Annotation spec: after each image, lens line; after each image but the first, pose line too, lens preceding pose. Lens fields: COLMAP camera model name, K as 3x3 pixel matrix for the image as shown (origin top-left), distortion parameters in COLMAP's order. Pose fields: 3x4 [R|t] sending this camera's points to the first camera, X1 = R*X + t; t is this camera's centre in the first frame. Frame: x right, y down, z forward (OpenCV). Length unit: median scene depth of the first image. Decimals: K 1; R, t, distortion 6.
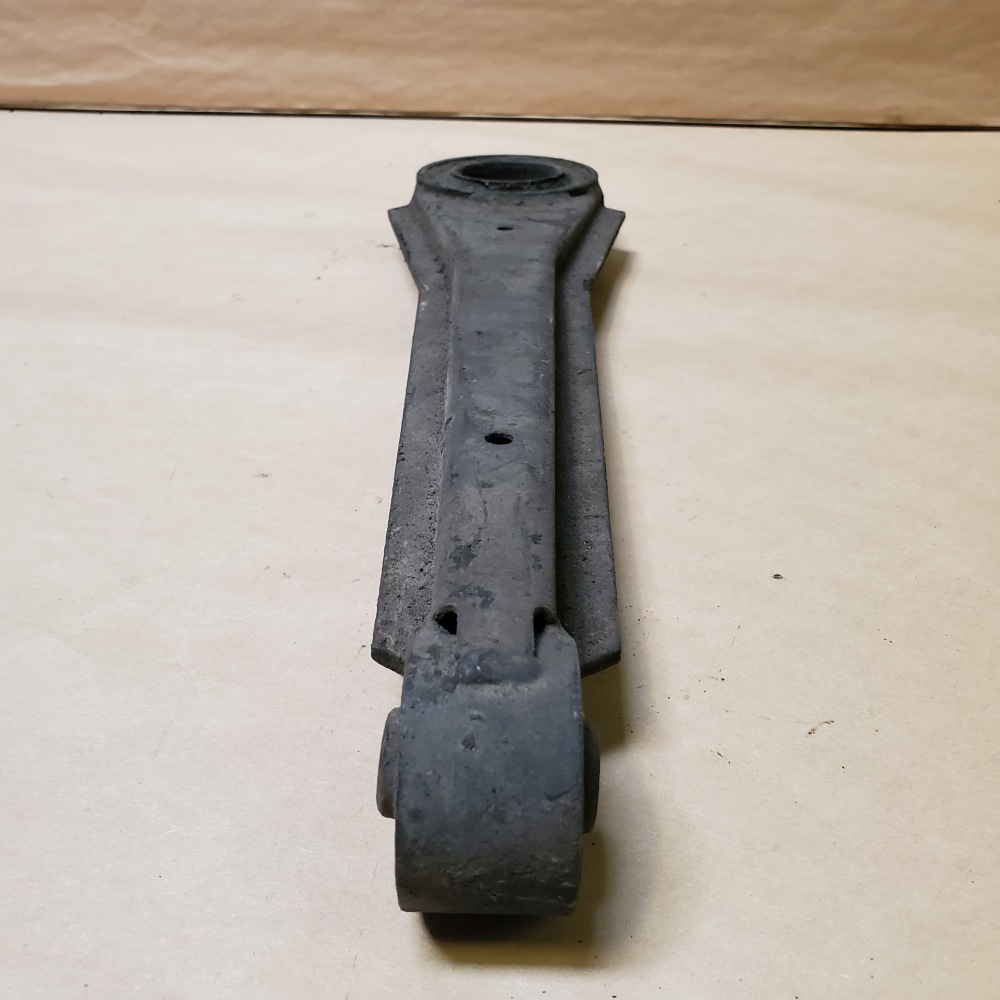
lens RADIAL K [[1089.1, 0, 506.1], [0, 1089.1, 492.8], [0, 0, 1]] dist [-0.009418, 0.000000]
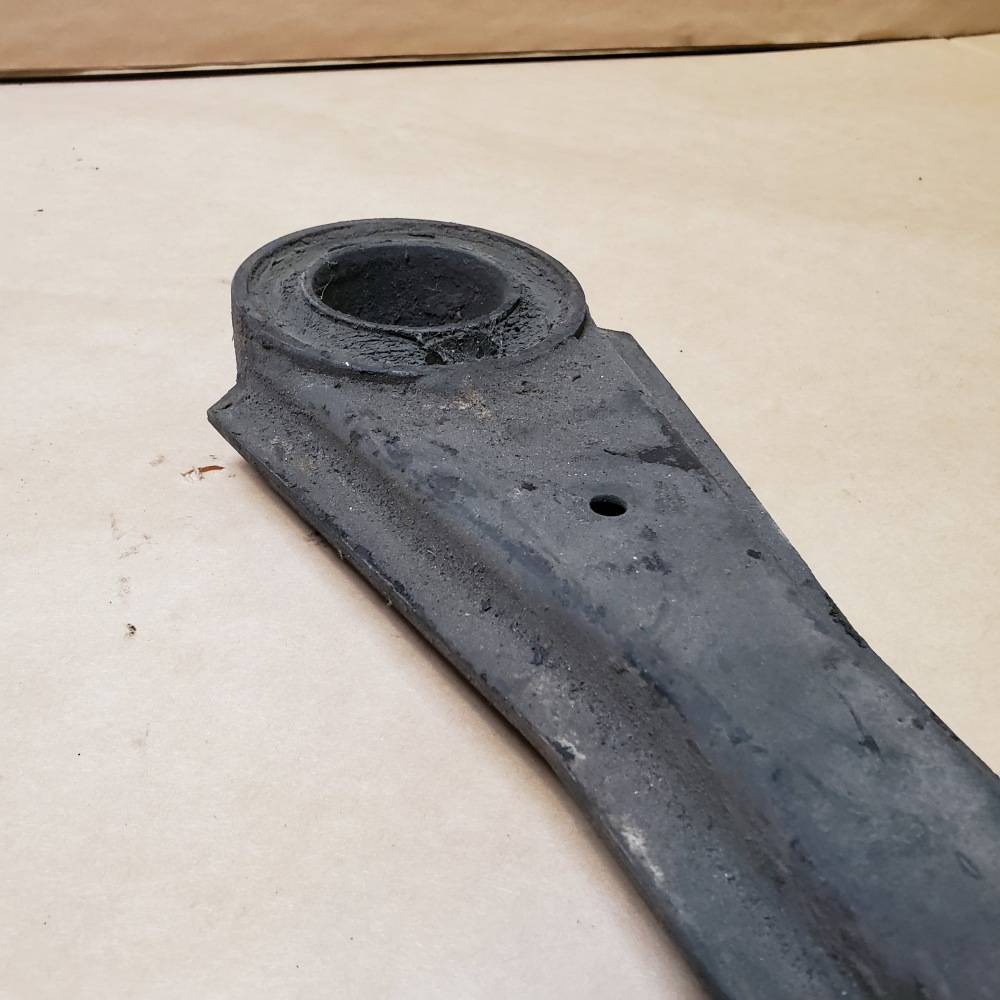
lens RADIAL K [[1089.1, 0, 499.5], [0, 1089.1, 487.8], [0, 0, 1]] dist [-0.009418, 0.000000]
pose [[0.888239, -0.217201, 0.404791, -0.215397], [0.157700, 0.971786, 0.175393, -0.321508], [-0.431466, -0.091956, 0.897430, 0.575479]]
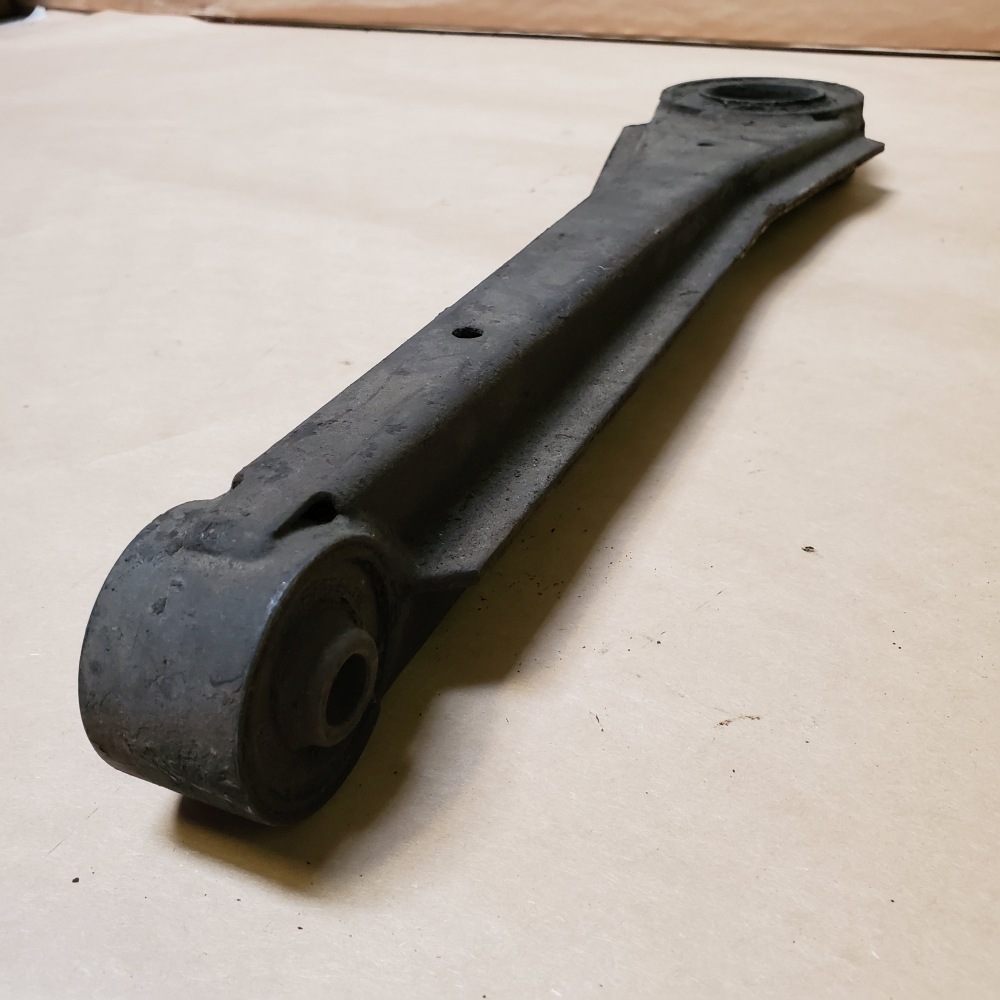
lens RADIAL K [[1089.1, 0, 516.2], [0, 1089.1, 499.3], [0, 0, 1]] dist [-0.009418, 0.000000]
pose [[0.922975, 0.167521, -0.346488, 0.206661], [-0.154191, 0.985841, 0.065902, 0.011664], [0.352621, -0.007400, 0.935737, 0.090125]]
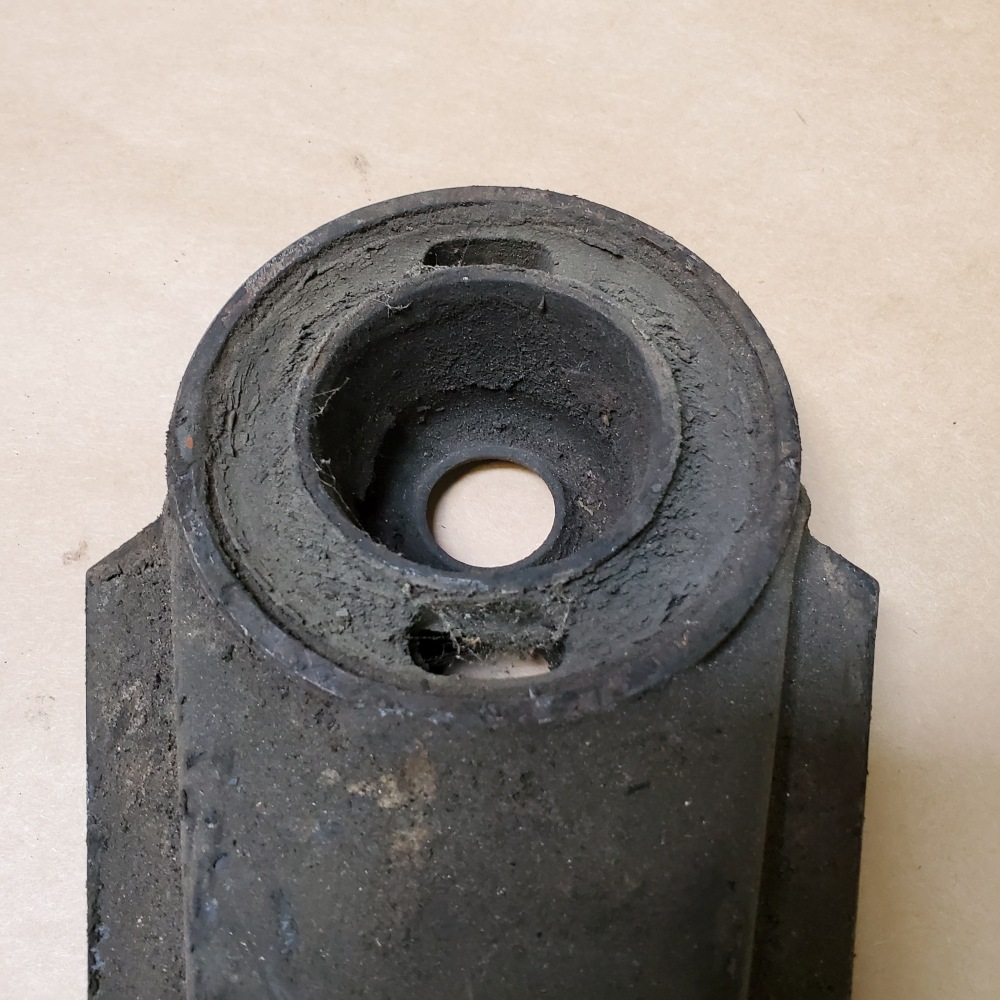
lens RADIAL K [[1089.1, 0, 519.3], [0, 1089.1, 479.8], [0, 0, 1]] dist [-0.009418, 0.000000]
pose [[0.999967, 0.006412, -0.005068, 0.014042], [-0.002615, 0.838481, 0.544924, -0.494603], [0.007744, -0.544893, 0.838470, 0.844744]]
